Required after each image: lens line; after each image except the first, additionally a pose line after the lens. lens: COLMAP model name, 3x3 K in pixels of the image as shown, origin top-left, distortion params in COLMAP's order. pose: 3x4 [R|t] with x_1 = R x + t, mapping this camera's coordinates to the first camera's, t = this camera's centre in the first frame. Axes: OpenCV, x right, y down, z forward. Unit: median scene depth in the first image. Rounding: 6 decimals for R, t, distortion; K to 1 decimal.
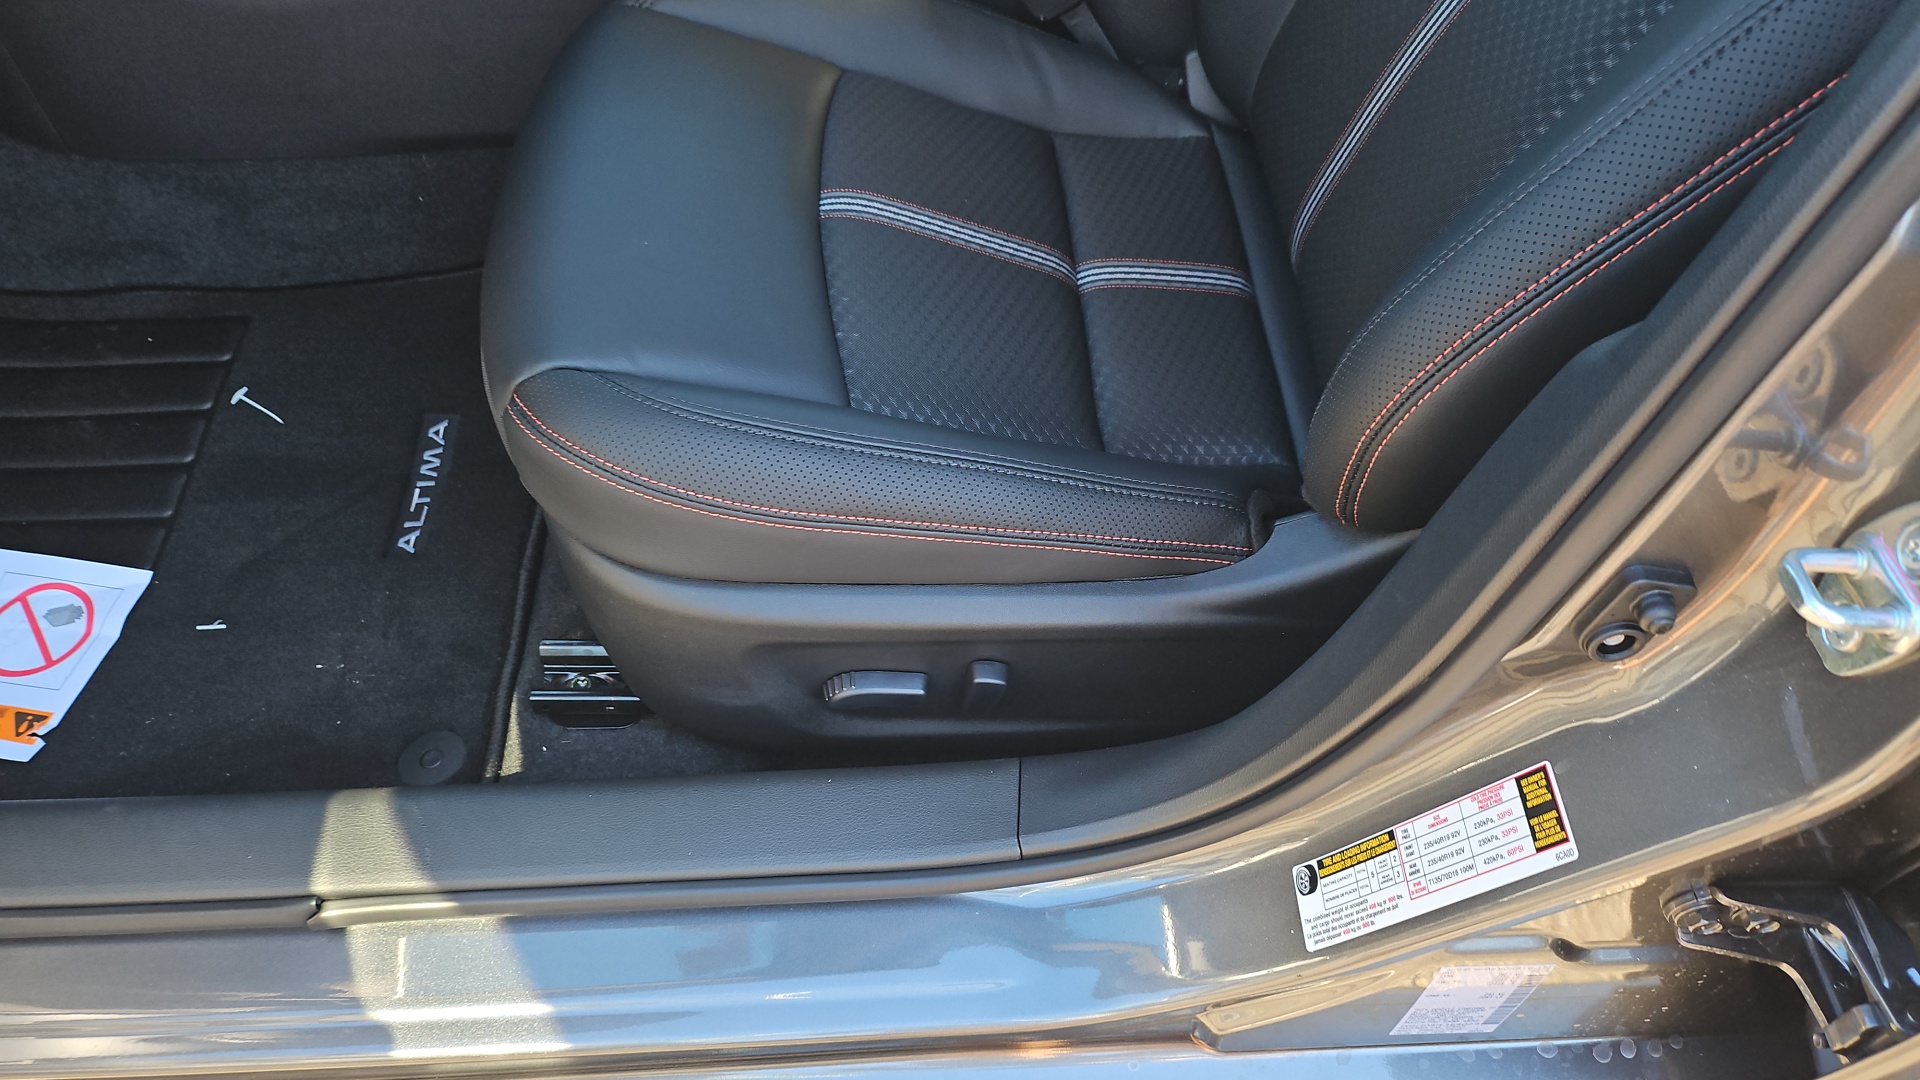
lens RADIAL K [[1357.1, 0, 971.8], [0, 1357.1, 538.9], [0, 0, 1]] dist [0.072159, -0.080490]
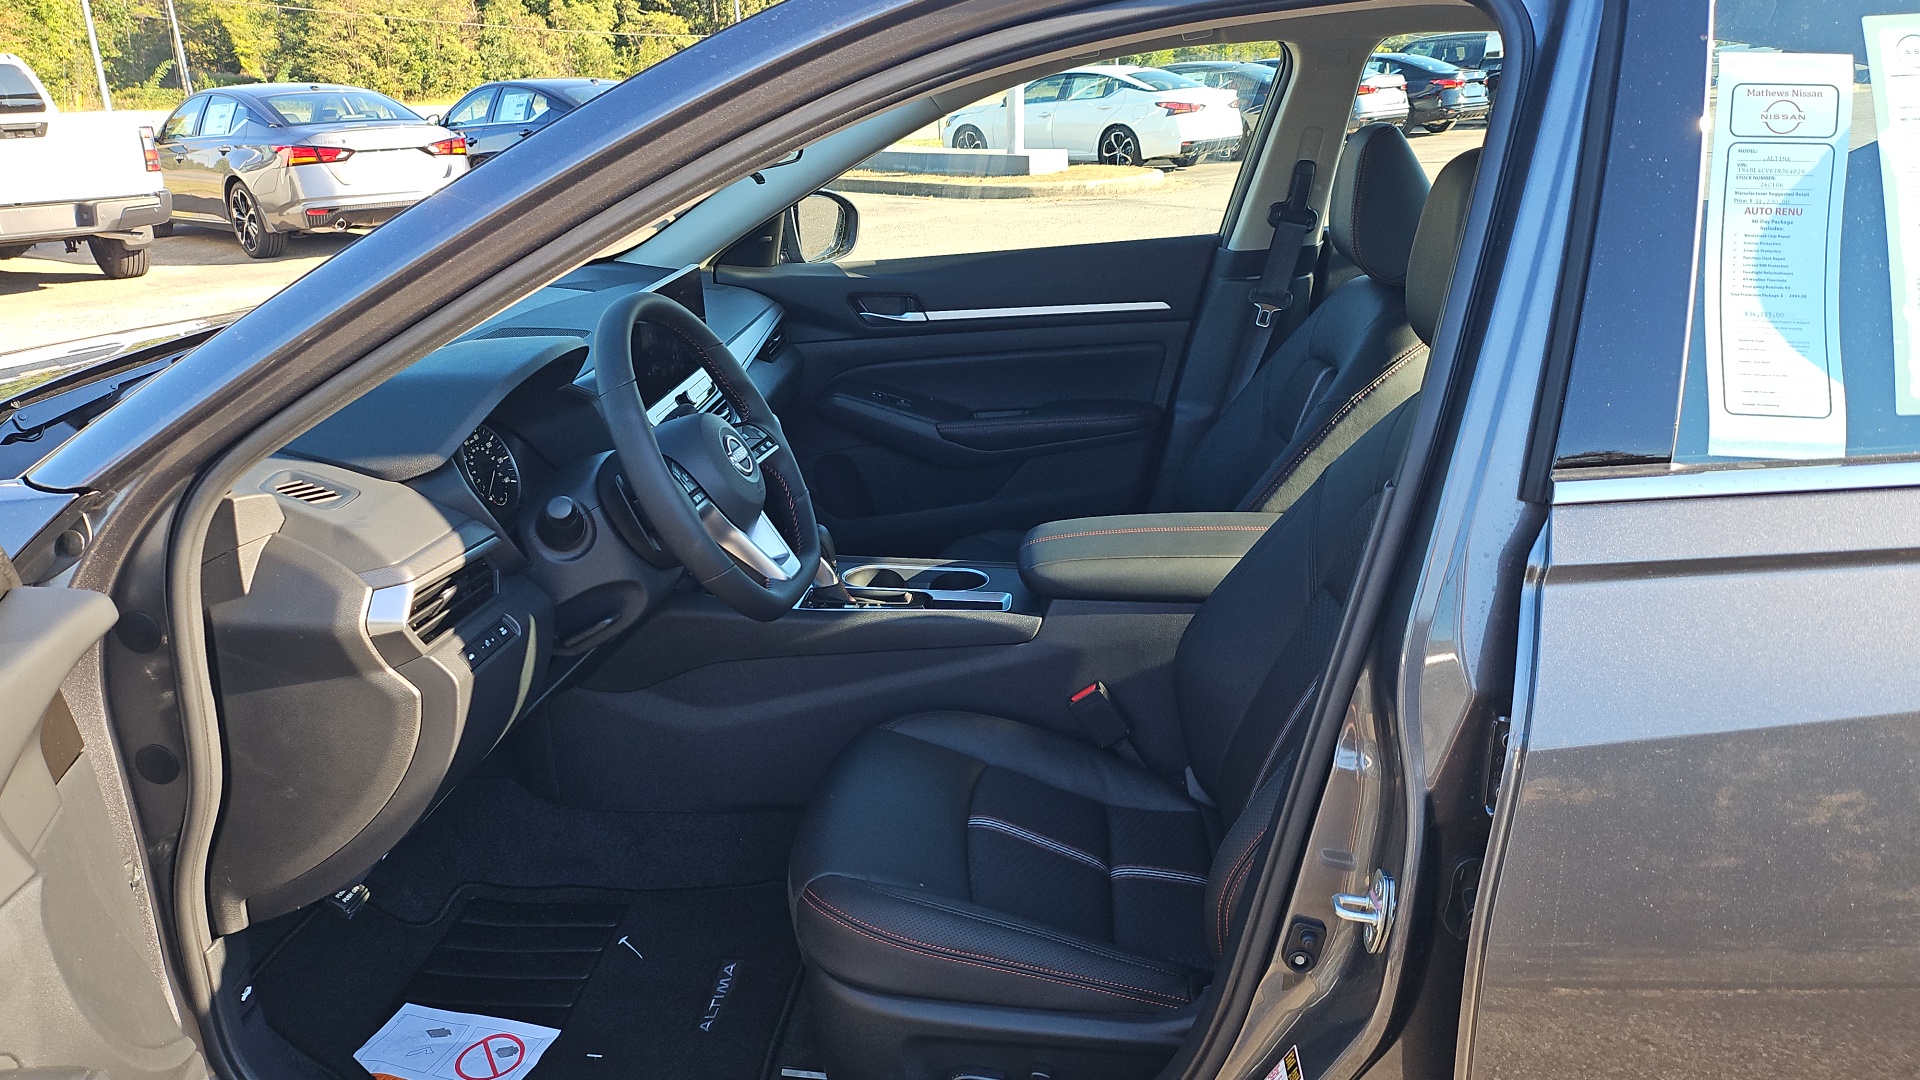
lens RADIAL K [[1357.1, 0, 971.8], [0, 1357.1, 538.9], [0, 0, 1]] dist [0.072159, -0.080490]
pose [[0.991105, 0.009438, -0.132750, 0.122880], [-0.081632, 0.830909, -0.550387, 0.411140], [0.105108, 0.556328, 0.824288, -0.673247]]
